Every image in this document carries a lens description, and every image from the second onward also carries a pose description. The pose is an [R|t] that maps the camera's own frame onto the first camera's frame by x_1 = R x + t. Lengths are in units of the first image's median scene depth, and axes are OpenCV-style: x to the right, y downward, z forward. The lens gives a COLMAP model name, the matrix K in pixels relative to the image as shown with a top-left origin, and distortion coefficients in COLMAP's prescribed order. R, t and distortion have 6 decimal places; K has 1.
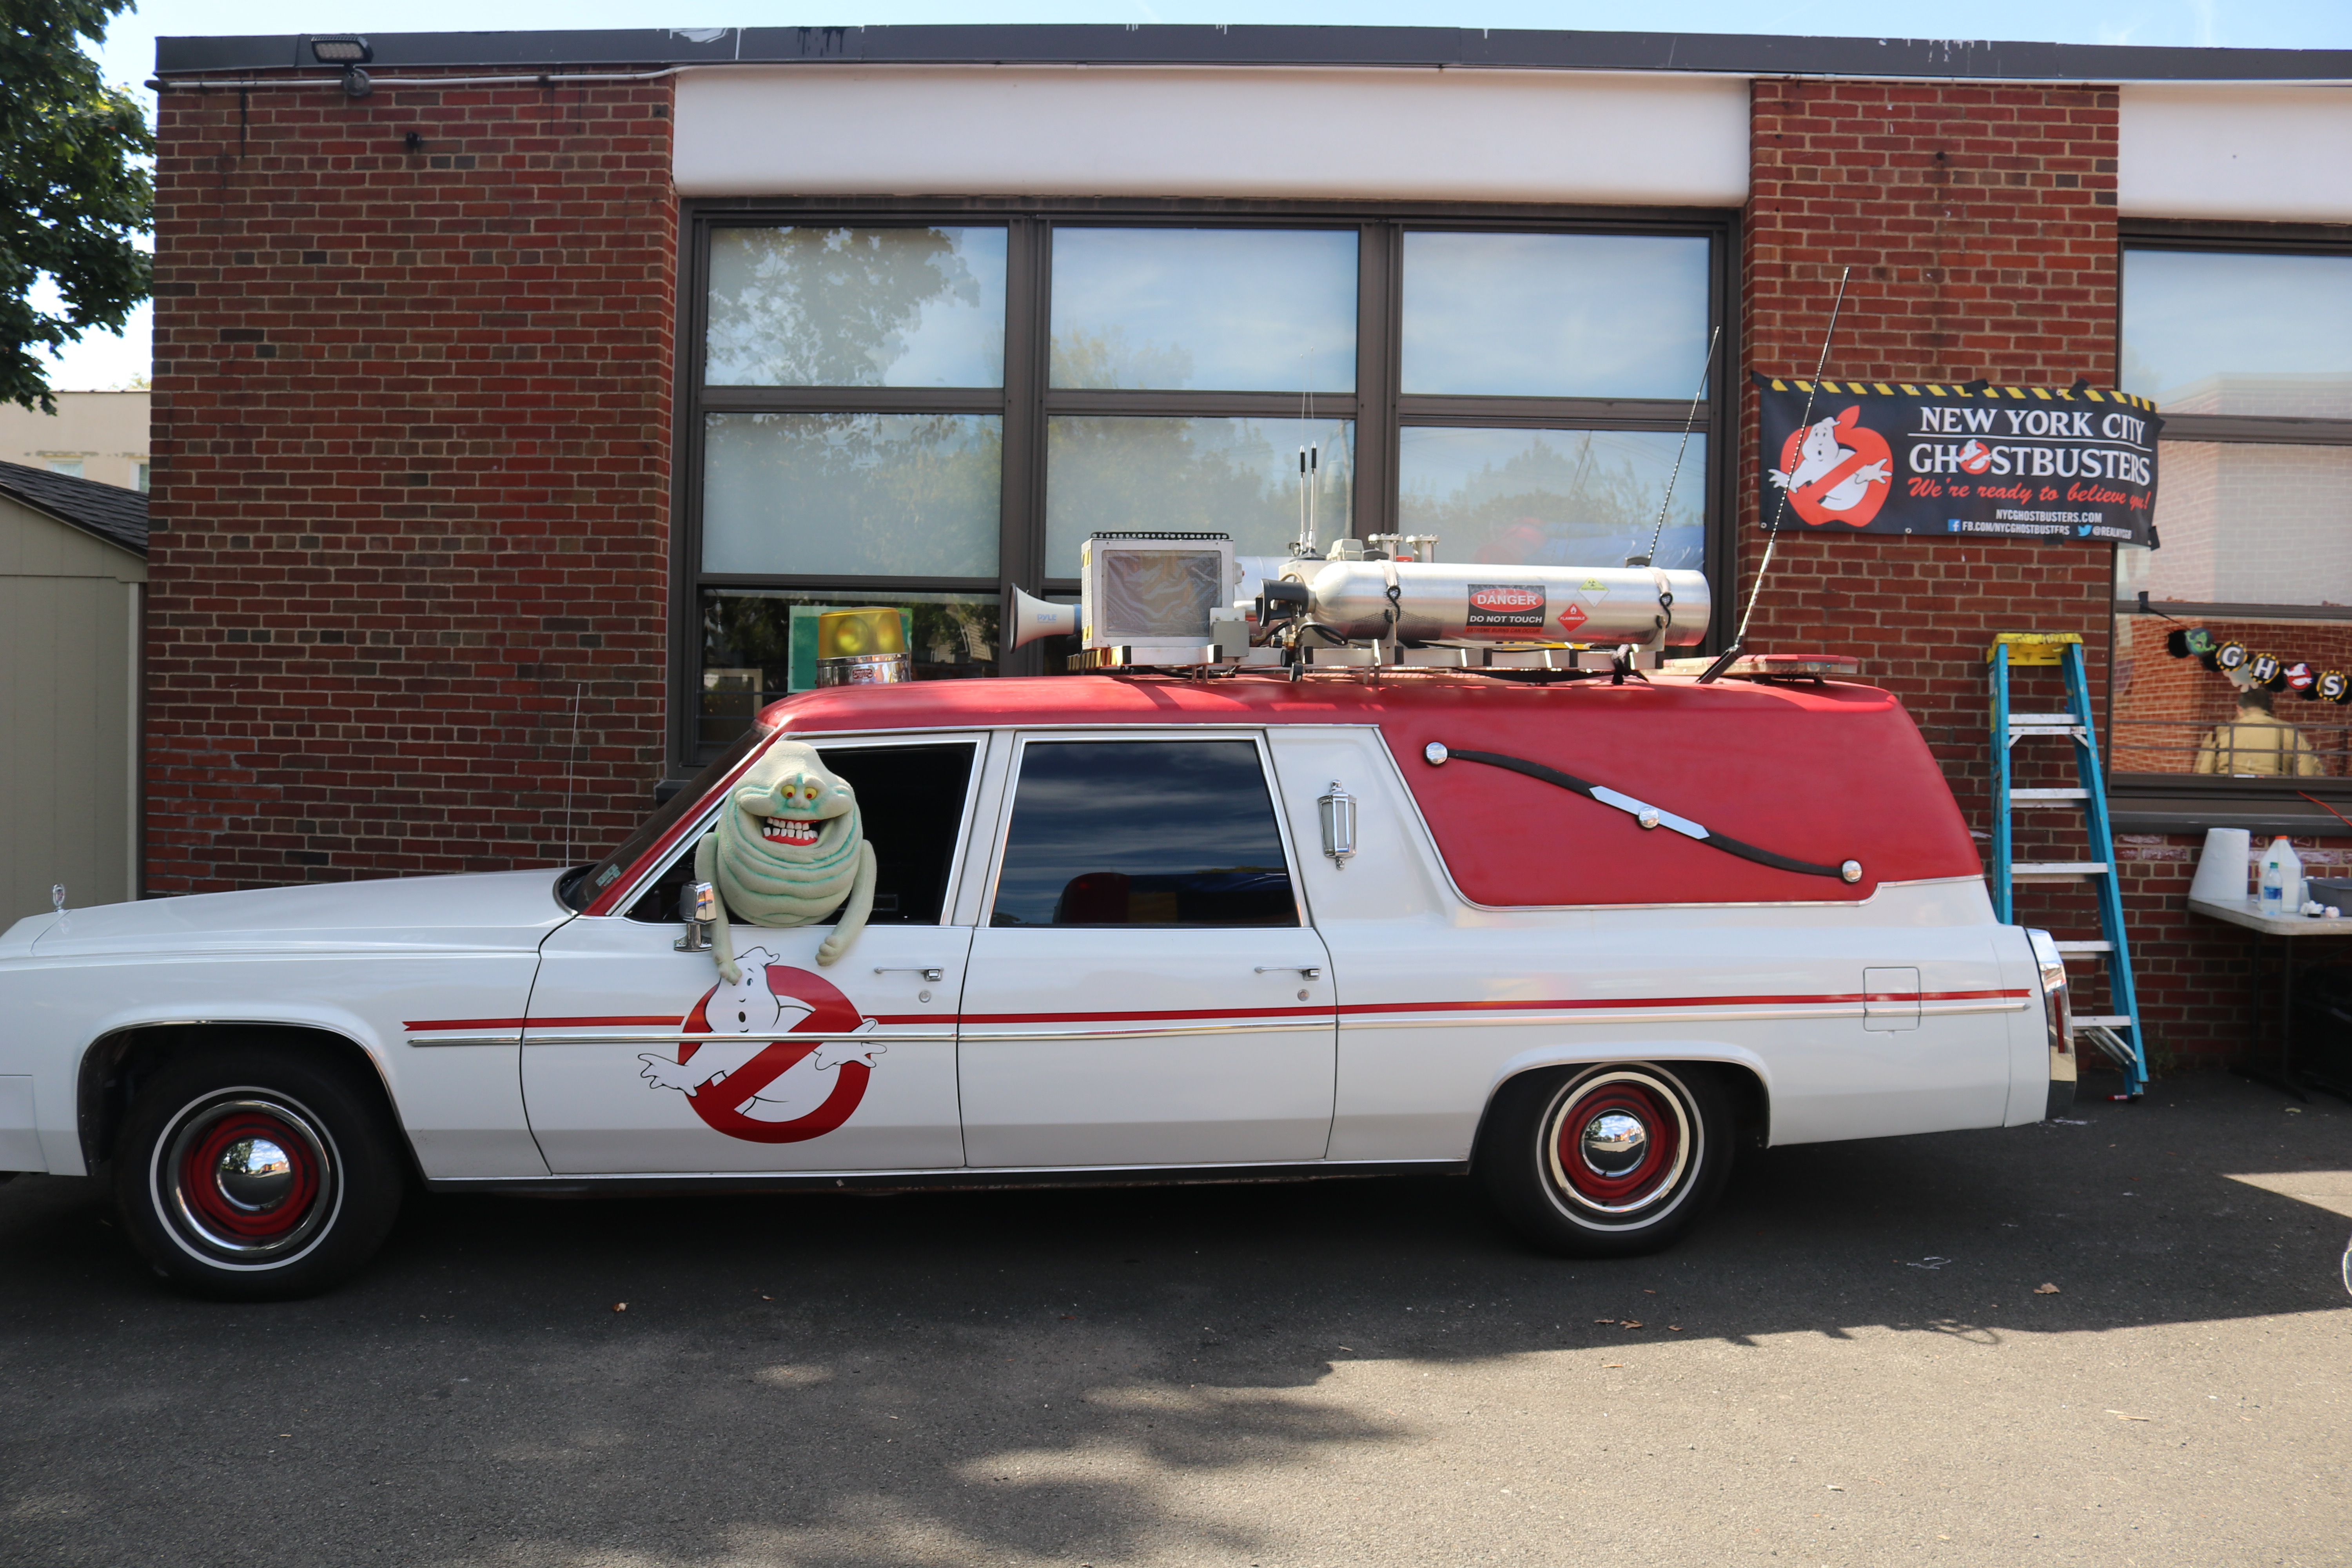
lens RADIAL K [[1924.6, 0, 1168.1], [0, 1924.6, 777.5], [0, 0, 1]] dist [-0.113926, 0.022866]
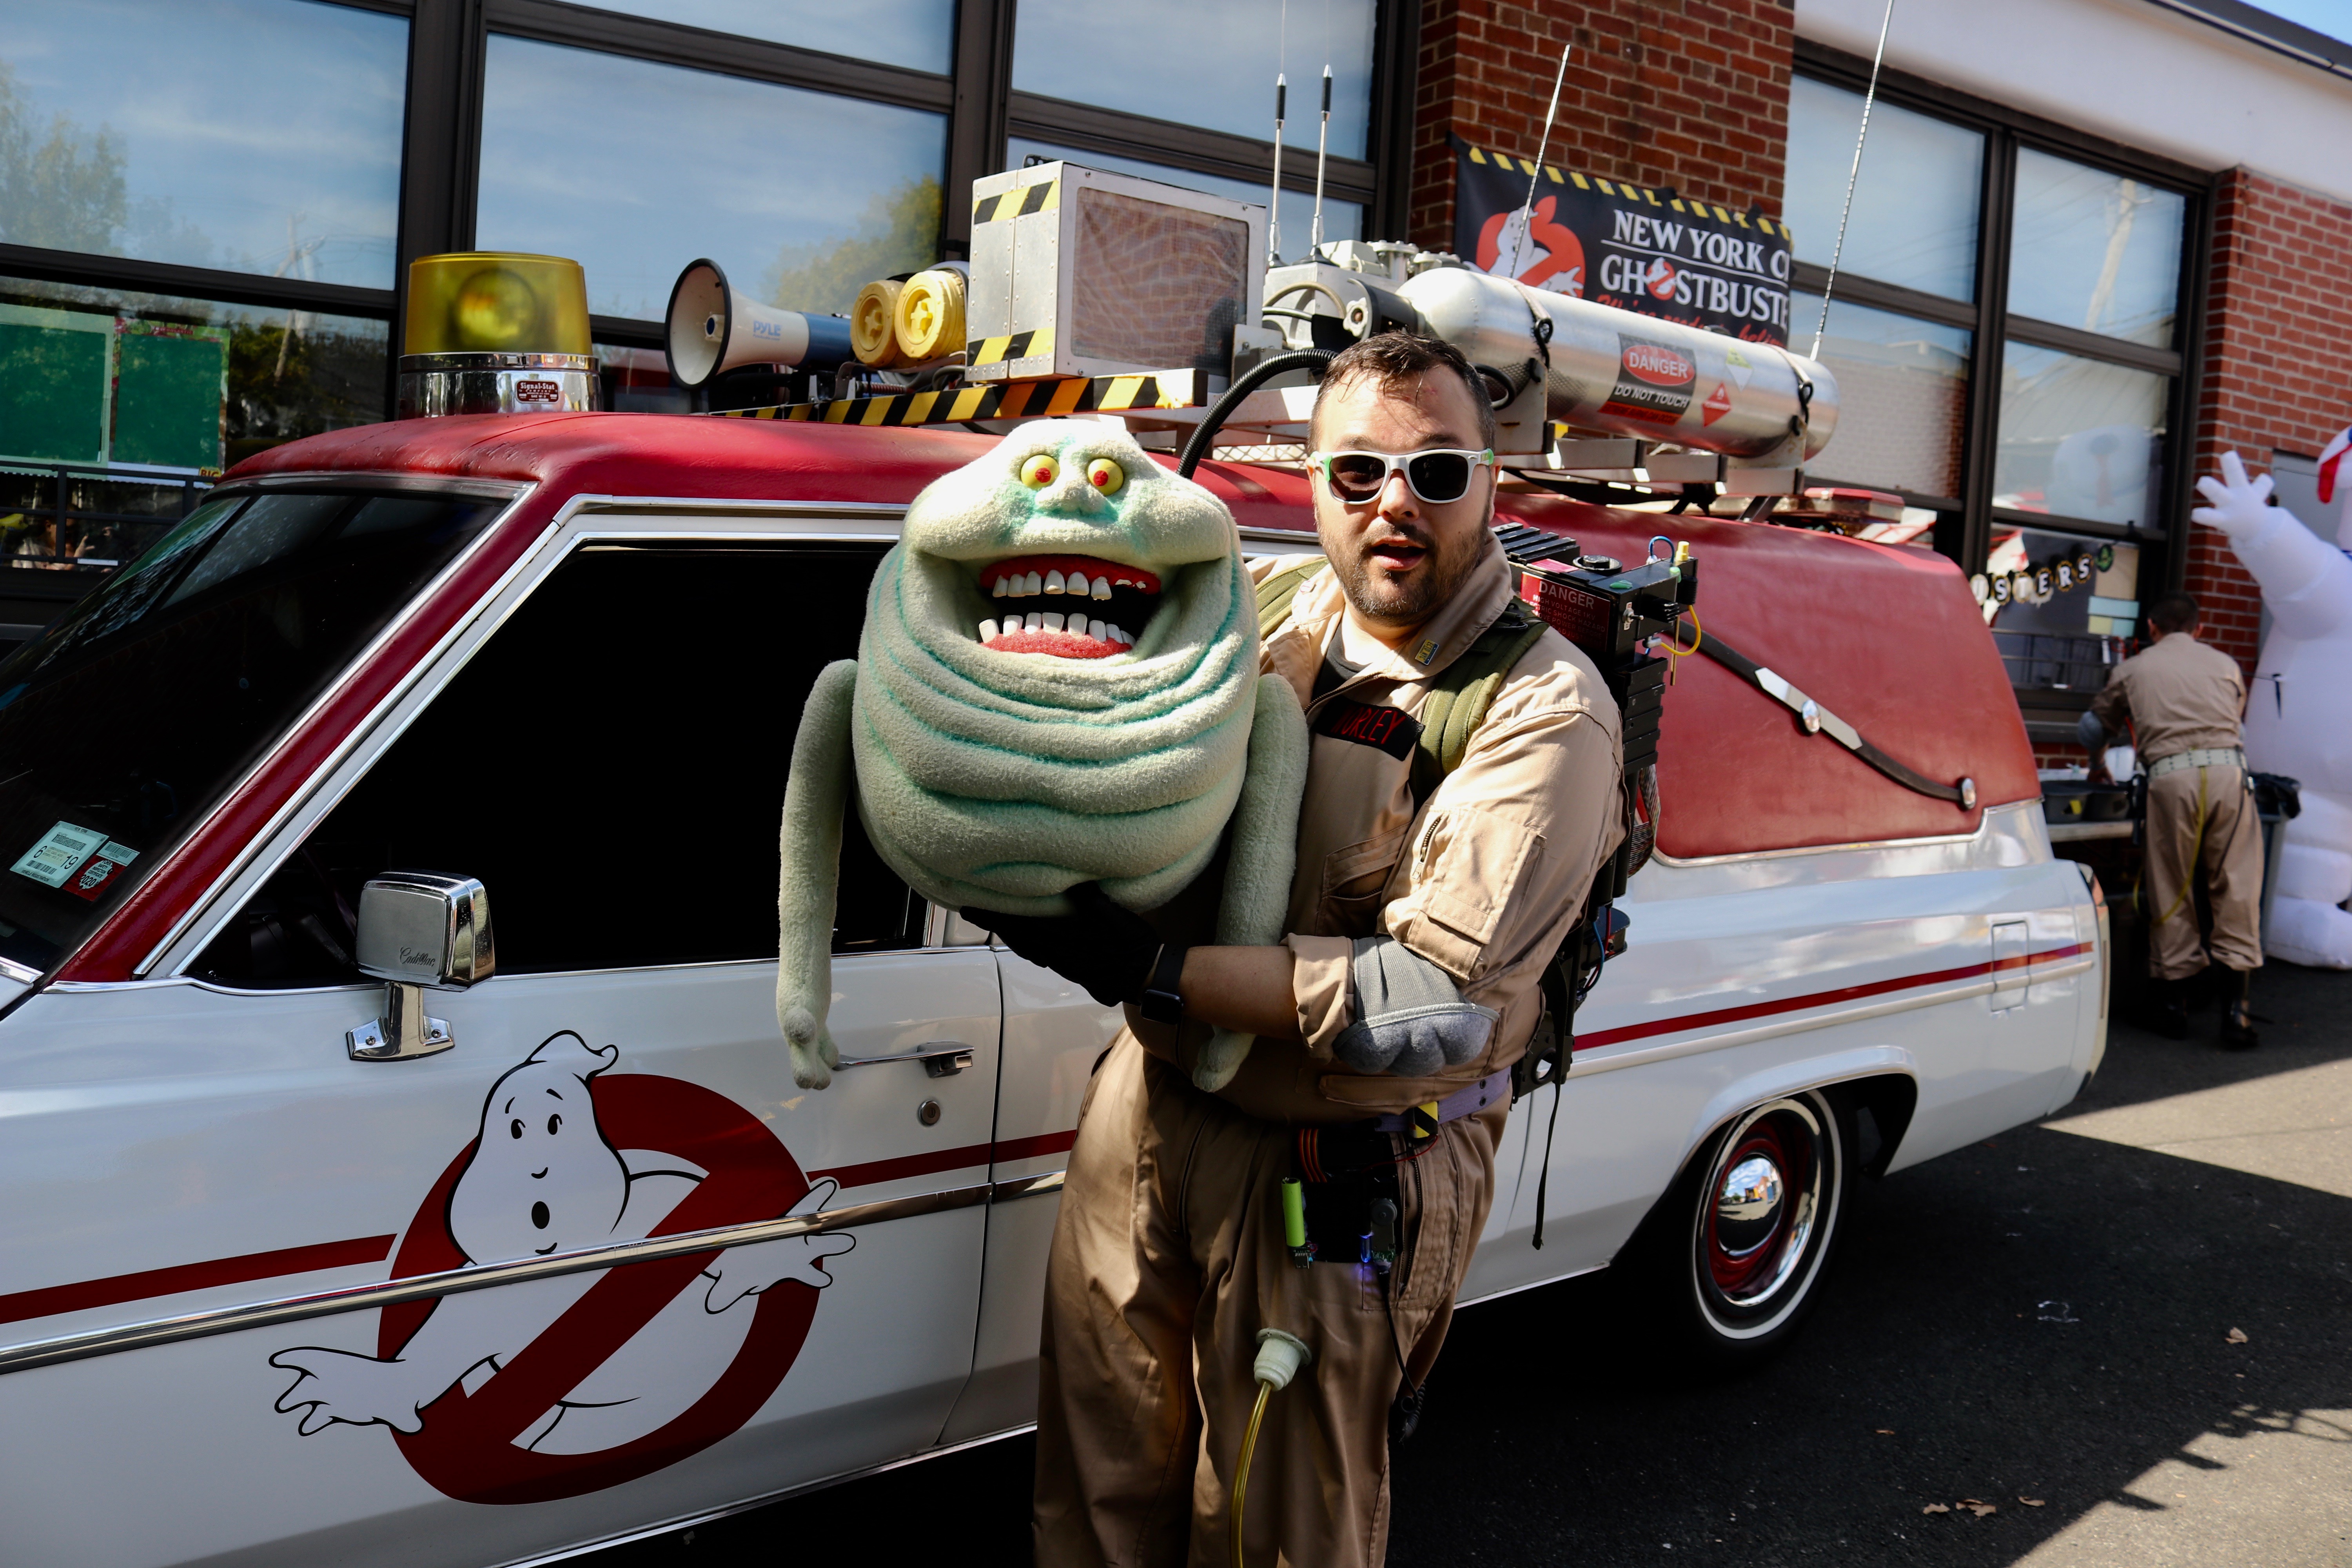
lens RADIAL K [[1924.6, 0, 1177.0], [0, 1924.6, 781.5], [0, 0, 1]] dist [-0.113926, 0.022866]
pose [[0.847008, -0.009206, 0.531500, -0.201817], [-0.027598, 0.997740, 0.061262, 0.006146], [-0.530863, -0.066558, 0.844840, 0.388916]]
